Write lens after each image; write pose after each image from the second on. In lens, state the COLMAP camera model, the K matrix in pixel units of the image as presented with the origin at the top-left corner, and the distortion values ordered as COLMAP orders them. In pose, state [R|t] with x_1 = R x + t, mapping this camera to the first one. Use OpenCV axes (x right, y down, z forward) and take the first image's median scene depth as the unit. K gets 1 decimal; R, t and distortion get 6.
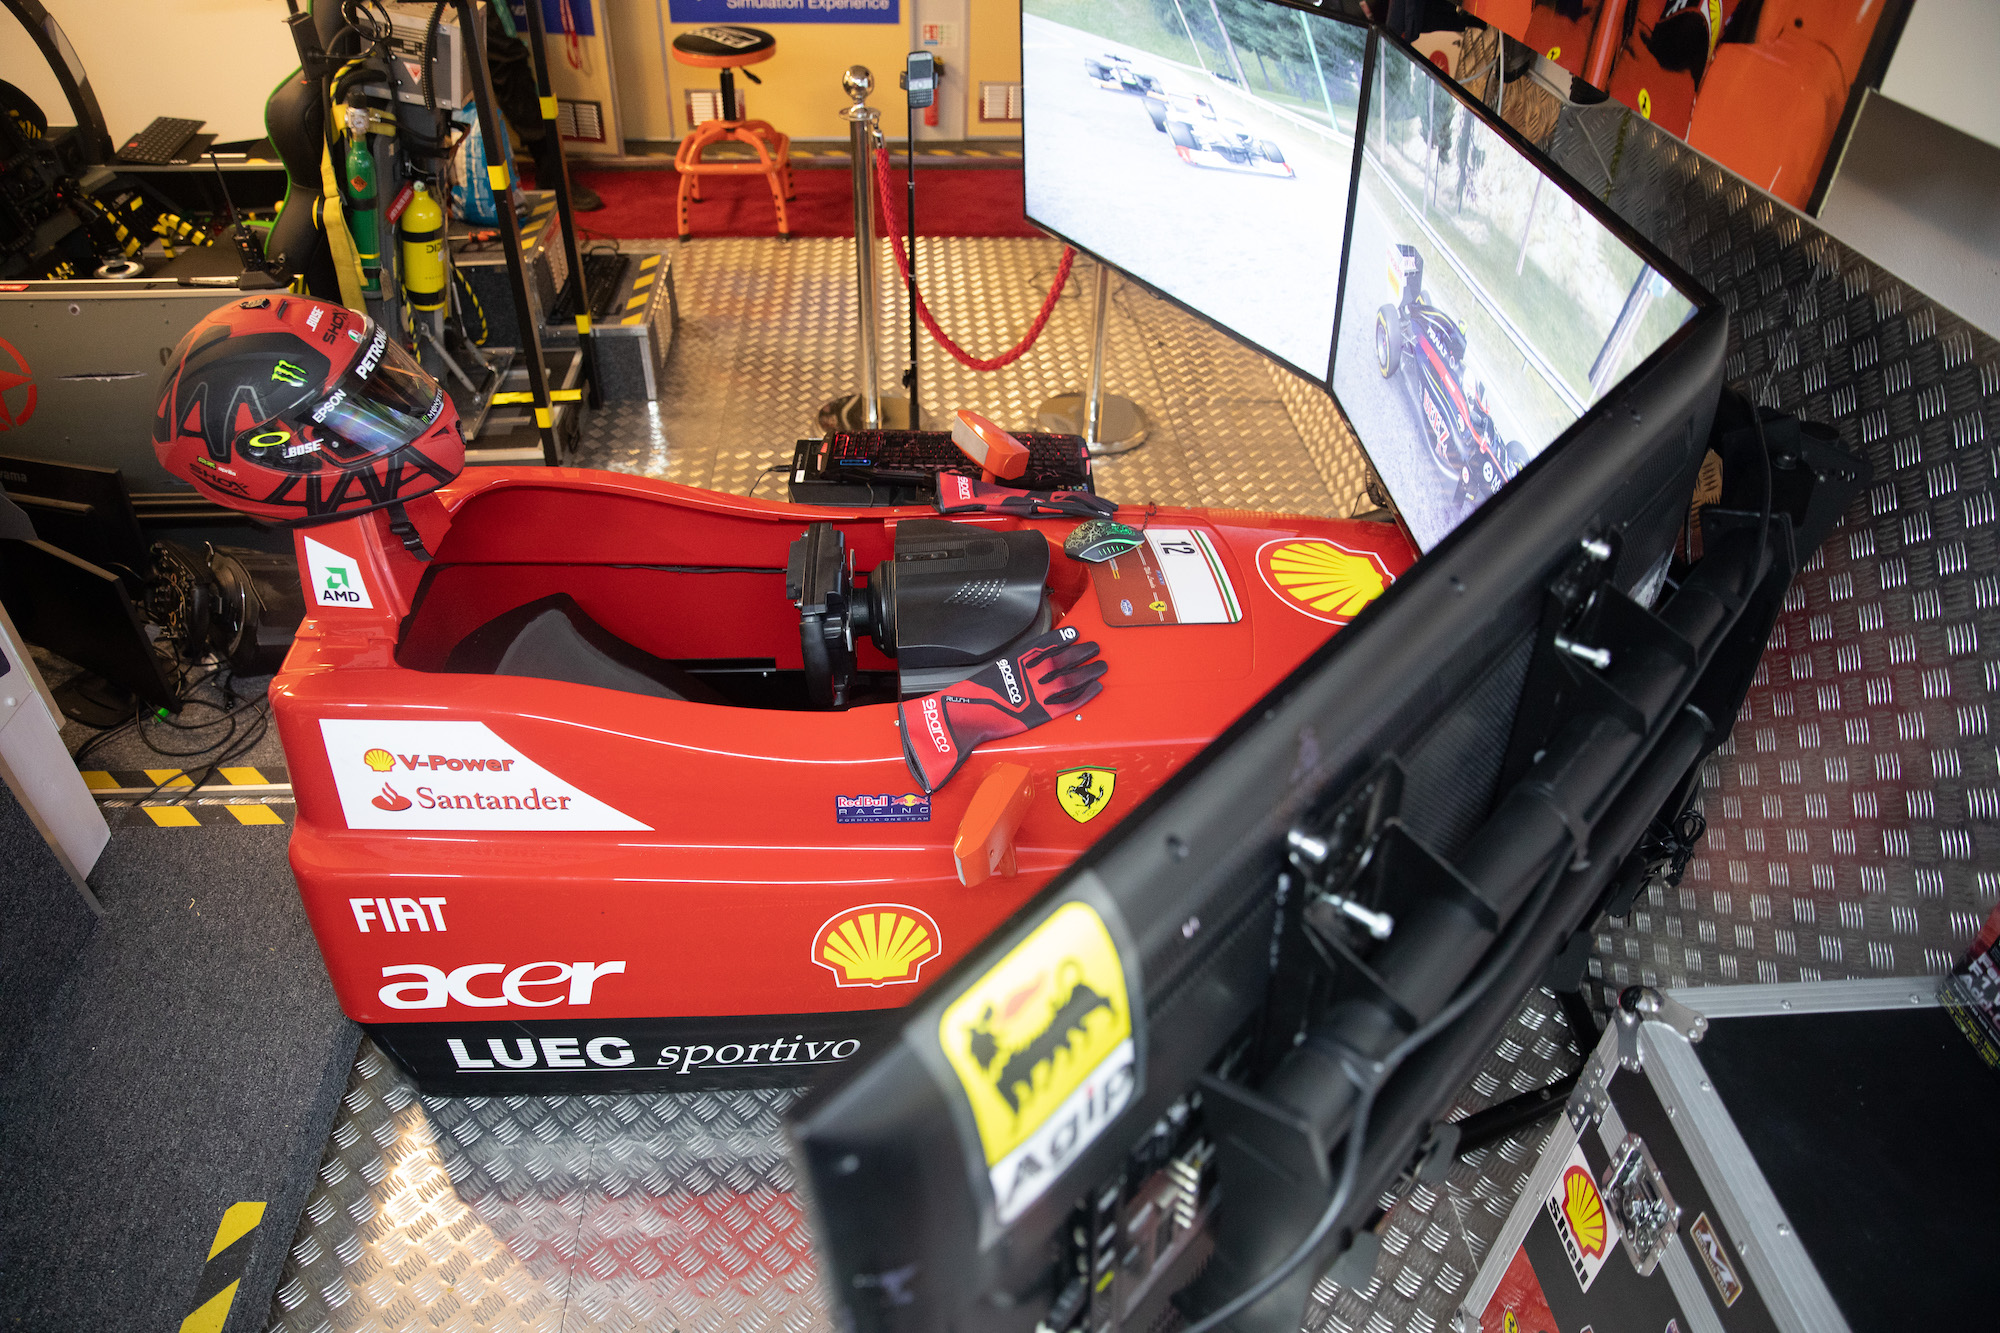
lens RADIAL K [[1365.2, 0, 989.9], [0, 1365.2, 665.4], [0, 0, 1]] dist [-0.106395, 0.088042]
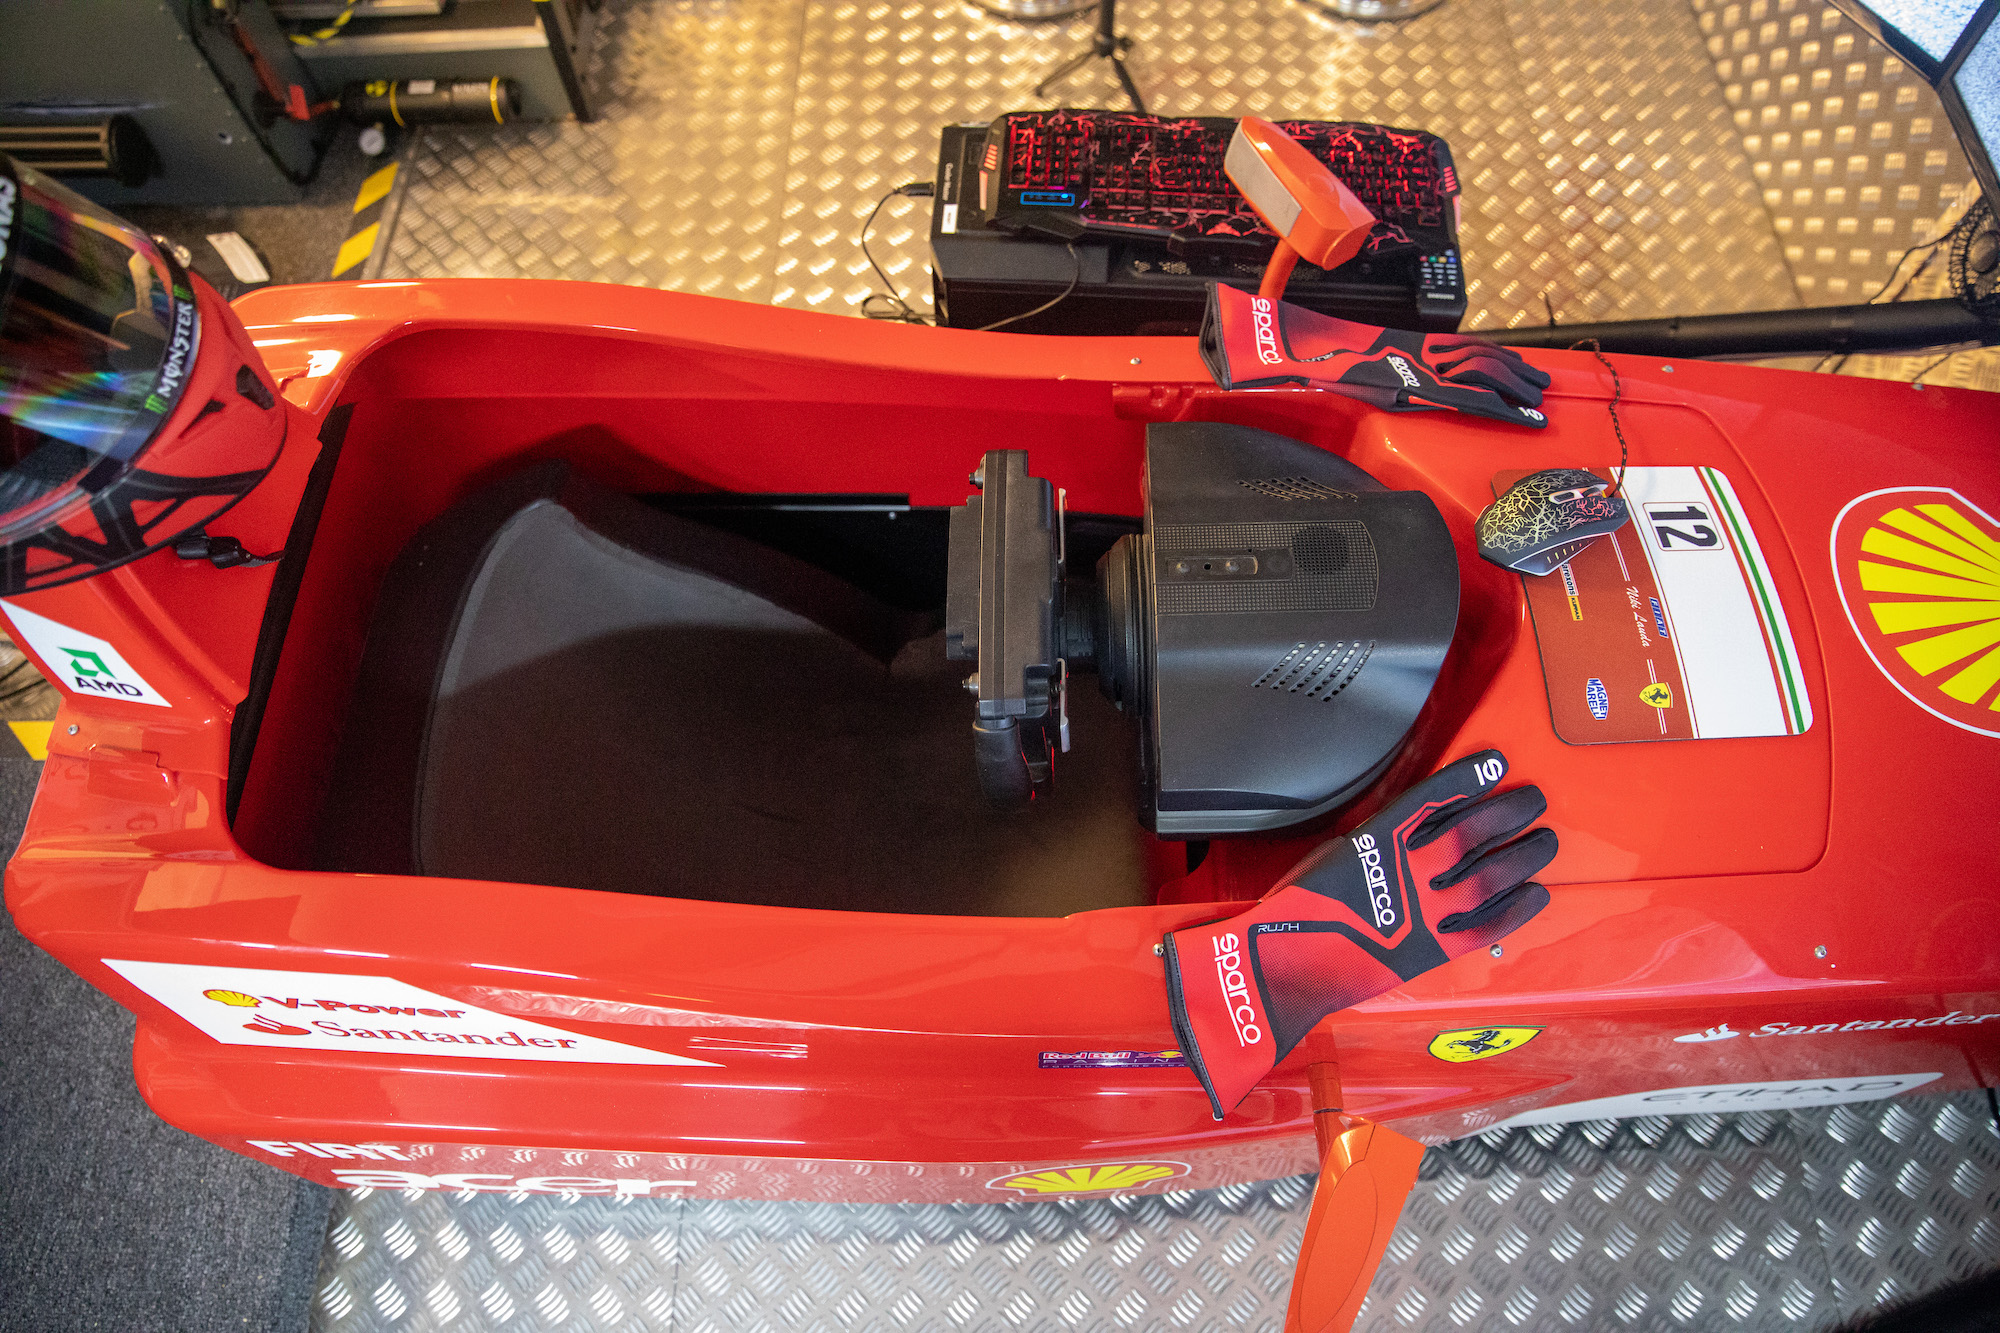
lens RADIAL K [[1343.4, 0, 987.9], [0, 1343.4, 670.1], [0, 0, 1]] dist [-0.105709, 0.079035]
pose [[0.996616, 0.048452, -0.066399, -0.100292], [-0.015619, 0.904710, 0.425741, -0.266990], [0.080699, -0.423263, 0.902406, 0.539206]]
